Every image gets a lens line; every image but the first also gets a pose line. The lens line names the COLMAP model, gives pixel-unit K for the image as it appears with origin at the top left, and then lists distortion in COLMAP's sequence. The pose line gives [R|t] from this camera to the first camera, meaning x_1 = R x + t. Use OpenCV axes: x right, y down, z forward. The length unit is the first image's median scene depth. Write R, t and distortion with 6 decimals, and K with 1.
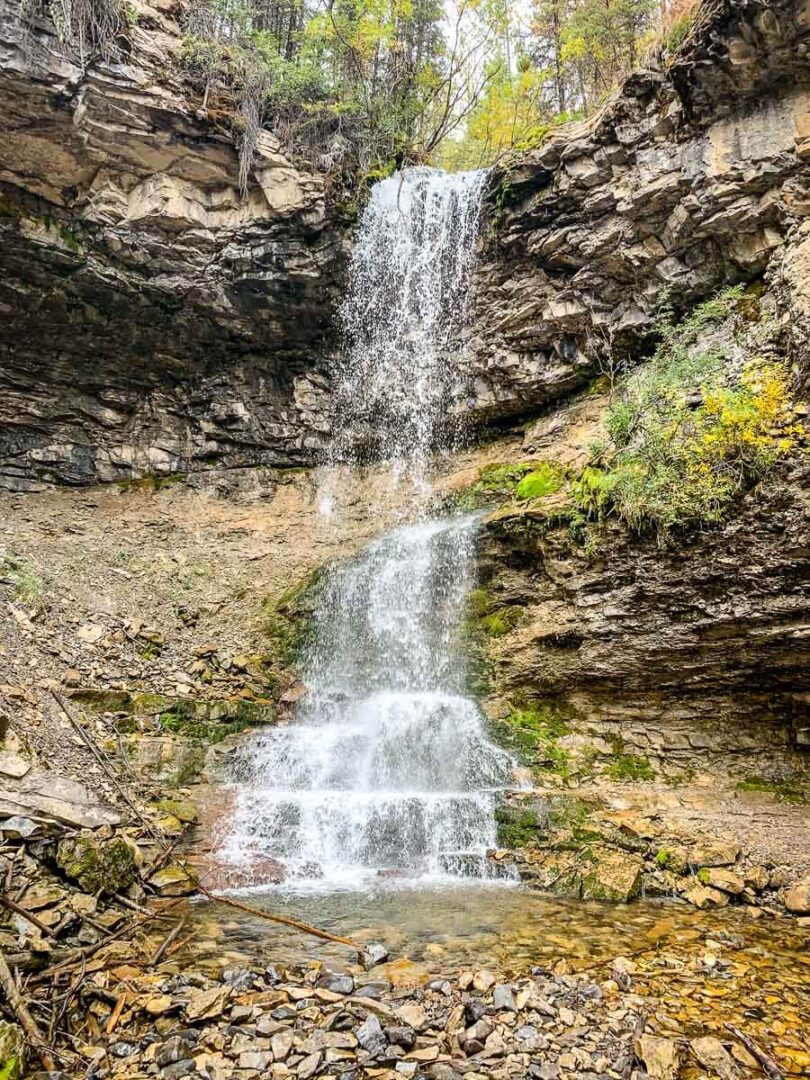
lens RADIAL K [[837.0, 0, 401.3], [0, 837.0, 533.6], [0, 0, 1]] dist [0.012590, -0.007840]
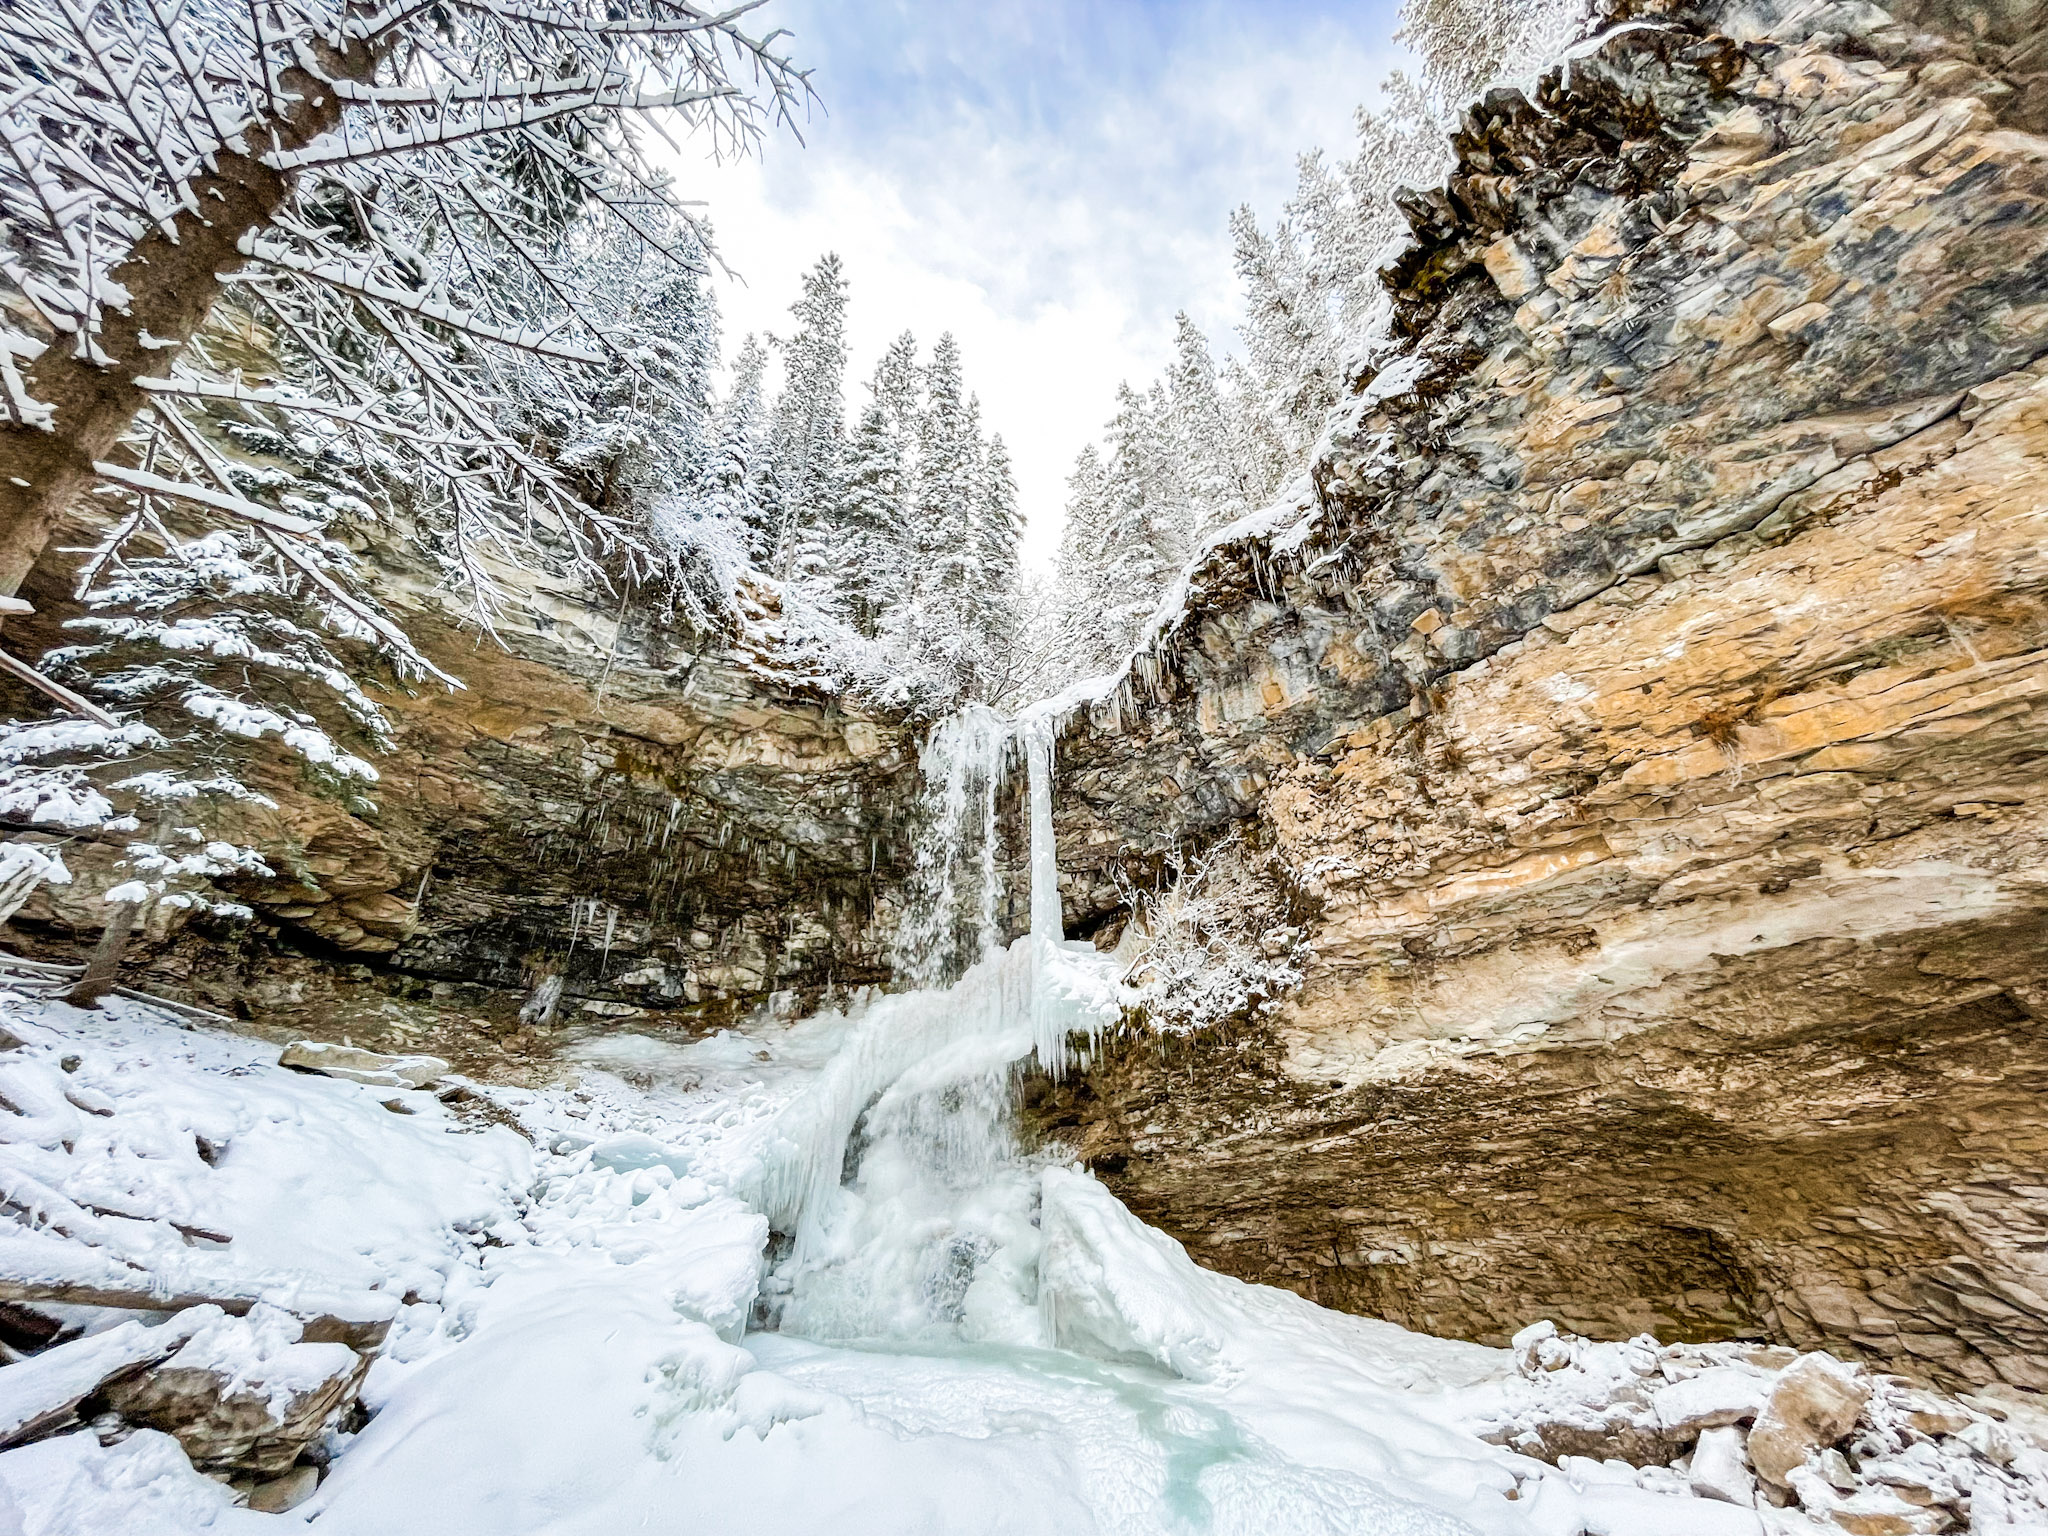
lens RADIAL K [[835.5, 0, 1028.9], [0, 835.5, 763.4], [0, 0, 1]] dist [-0.010135, 0.000577]
pose [[0.999459, -0.032118, 0.007111, 0.091305], [0.032772, 0.953342, -0.300107, -0.028933], [0.002860, 0.300177, 0.953879, -0.102776]]
